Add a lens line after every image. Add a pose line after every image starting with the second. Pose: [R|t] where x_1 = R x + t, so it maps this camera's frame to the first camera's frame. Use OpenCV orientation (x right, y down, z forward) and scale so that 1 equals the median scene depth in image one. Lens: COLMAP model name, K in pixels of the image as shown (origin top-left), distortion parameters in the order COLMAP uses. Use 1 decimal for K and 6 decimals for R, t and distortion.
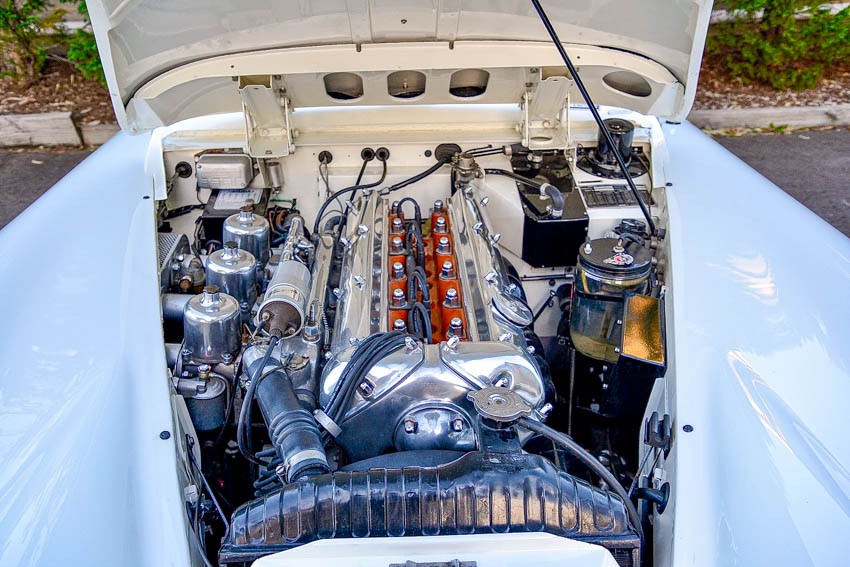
lens RADIAL K [[836.4, 0, 425.0], [0, 836.4, 283.5], [0, 0, 1]] dist [-0.011228, -0.005252]
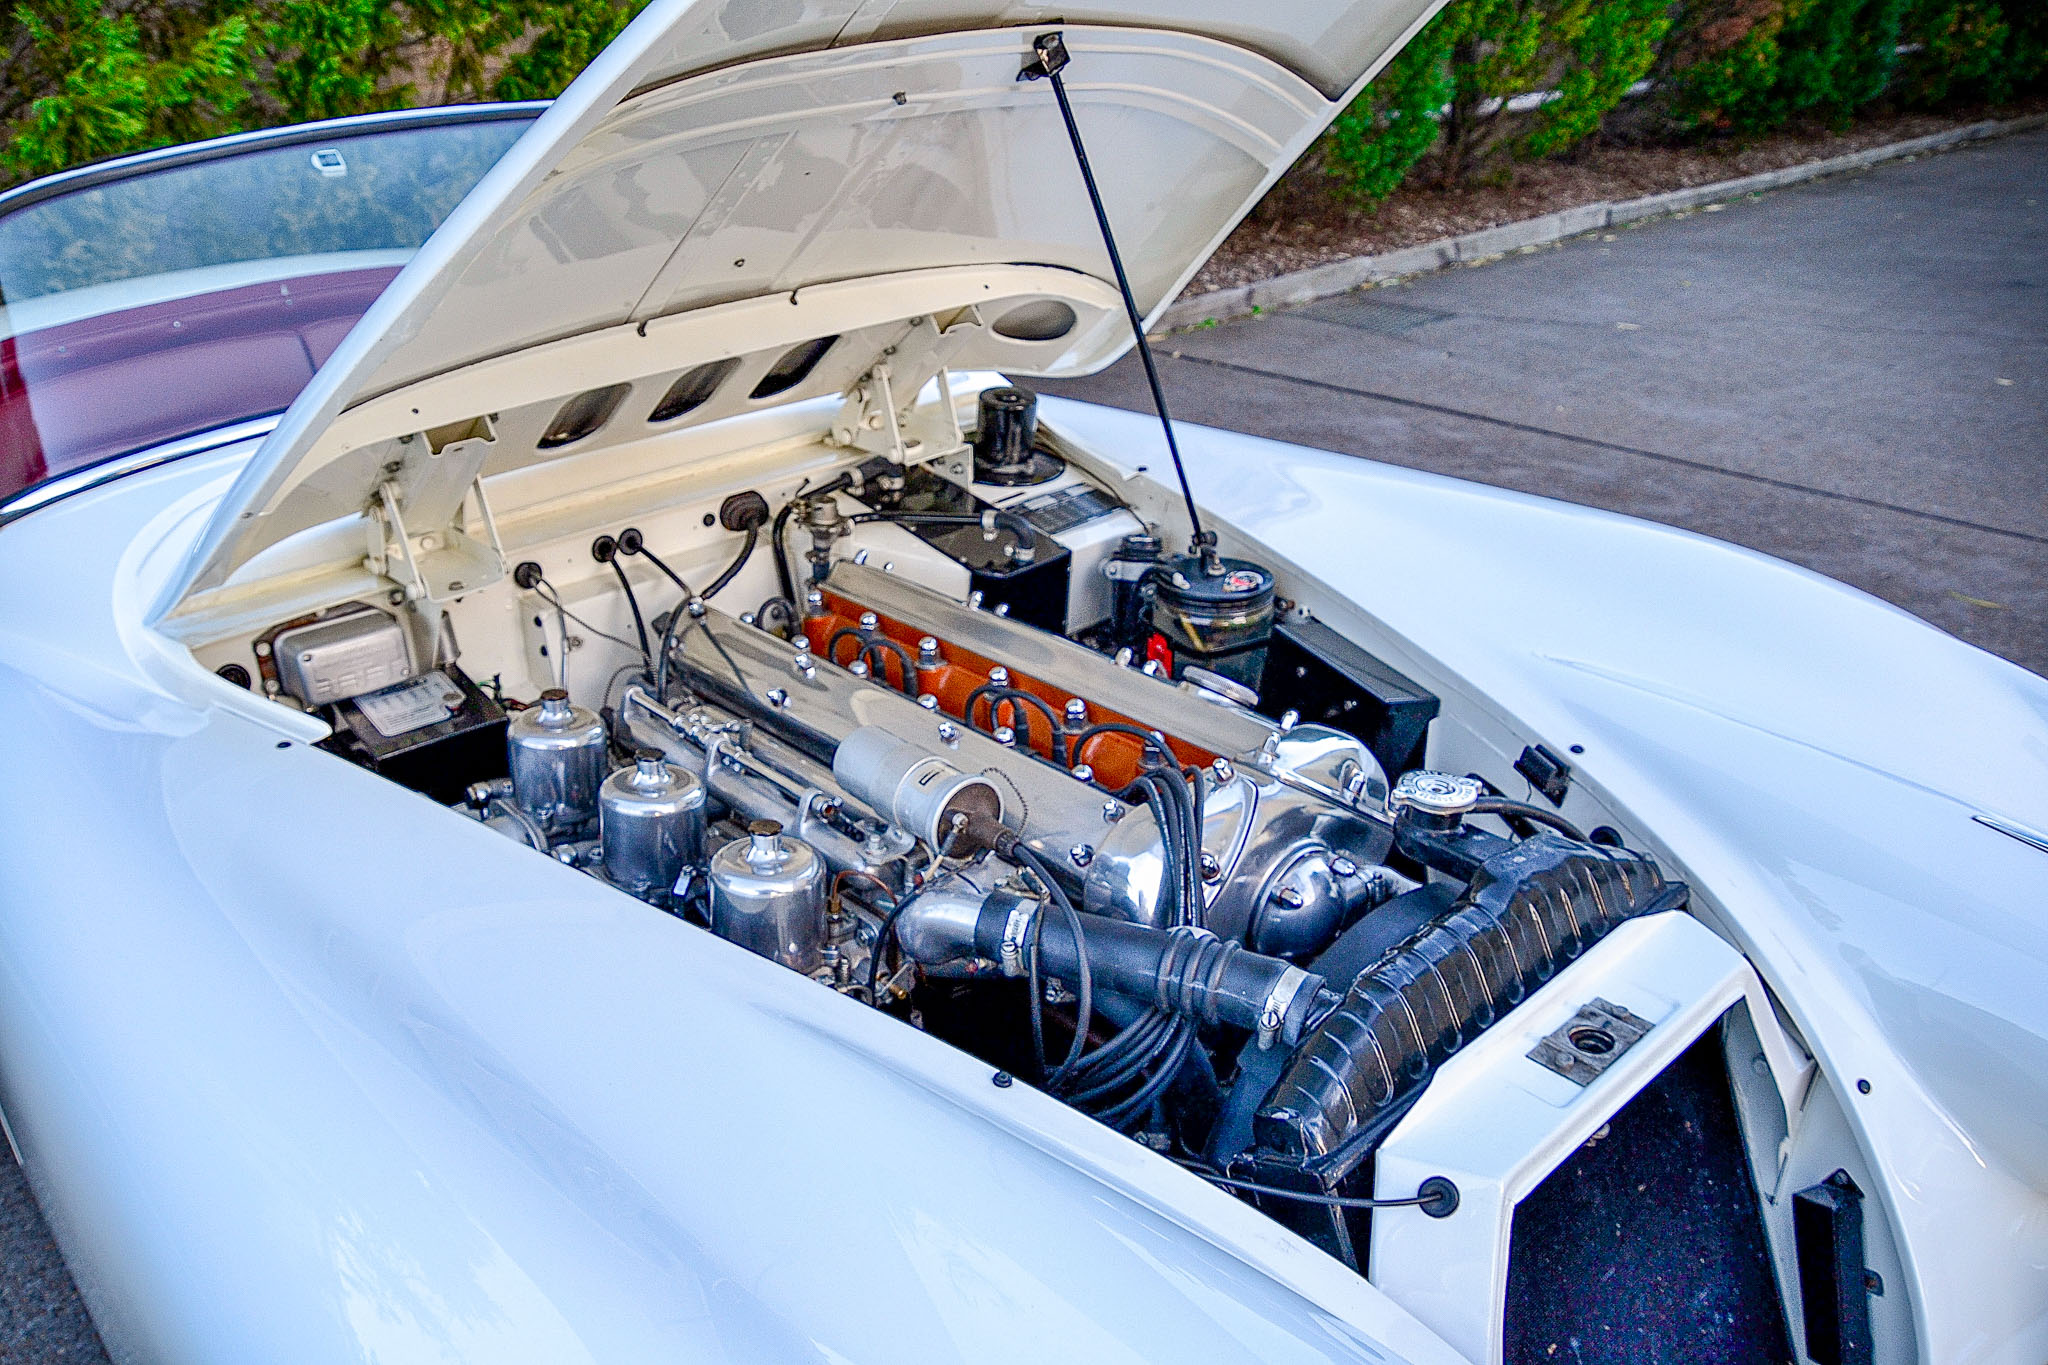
lens RADIAL K [[1627.3, 0, 1024.0], [0, 1627.3, 682.5], [0, 0, 1]] dist [-0.096858, 0.000288]
pose [[0.753637, -0.278952, 0.595162, -0.505773], [0.311550, 0.948901, 0.050243, -0.055340], [-0.578765, 0.147558, 0.802034, 0.119467]]
